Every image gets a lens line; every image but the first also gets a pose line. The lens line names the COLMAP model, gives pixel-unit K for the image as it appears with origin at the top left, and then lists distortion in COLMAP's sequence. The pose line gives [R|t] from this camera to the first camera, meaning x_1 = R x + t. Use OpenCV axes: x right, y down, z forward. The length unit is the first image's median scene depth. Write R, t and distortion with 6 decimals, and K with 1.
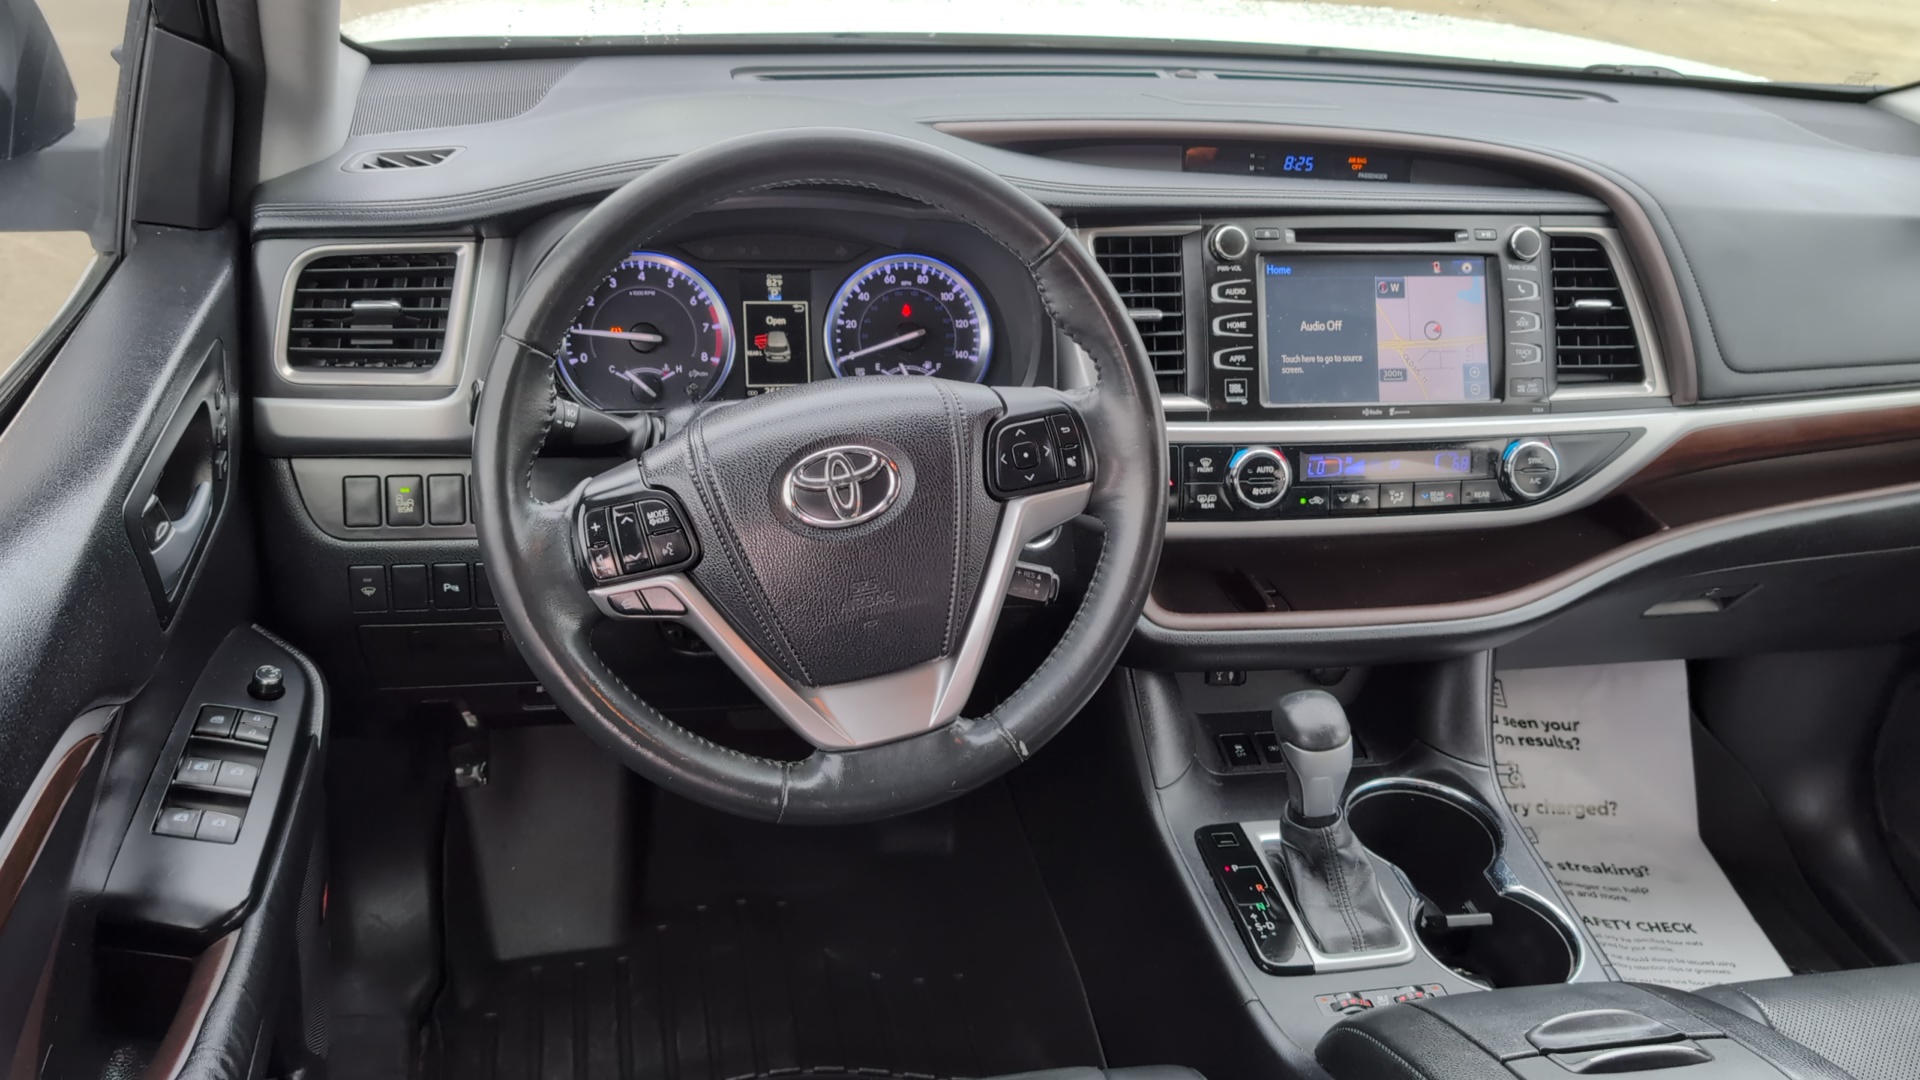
lens RADIAL K [[1536.7, 0, 960.0], [0, 1536.7, 540.0], [0, 0, 1]] dist [0.012577, 0.000852]
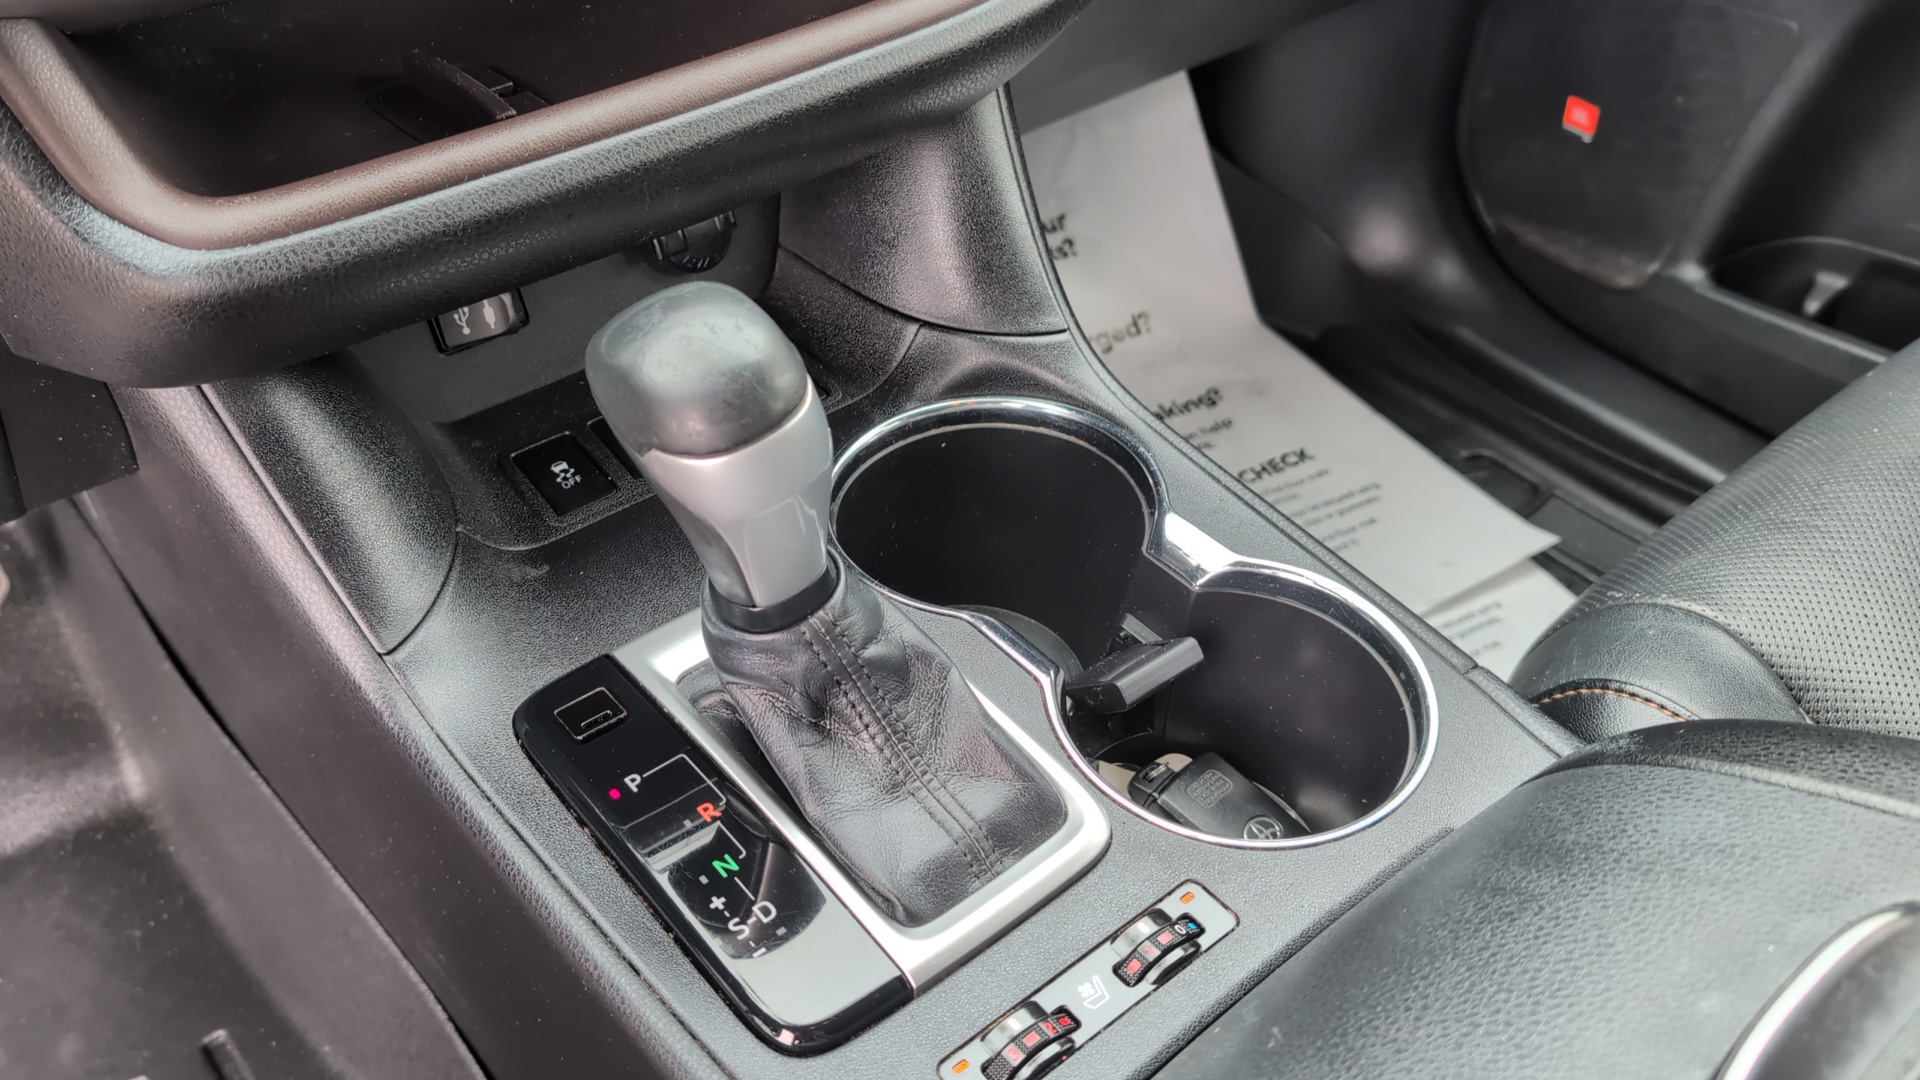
lens RADIAL K [[1536.7, 0, 960.0], [0, 1536.7, 540.0], [0, 0, 1]] dist [0.012577, 0.000852]
pose [[0.873324, -0.362280, 0.325665, 0.137544], [0.271858, 0.917195, 0.291284, 0.060694], [-0.404225, -0.165851, 0.899497, 0.586587]]
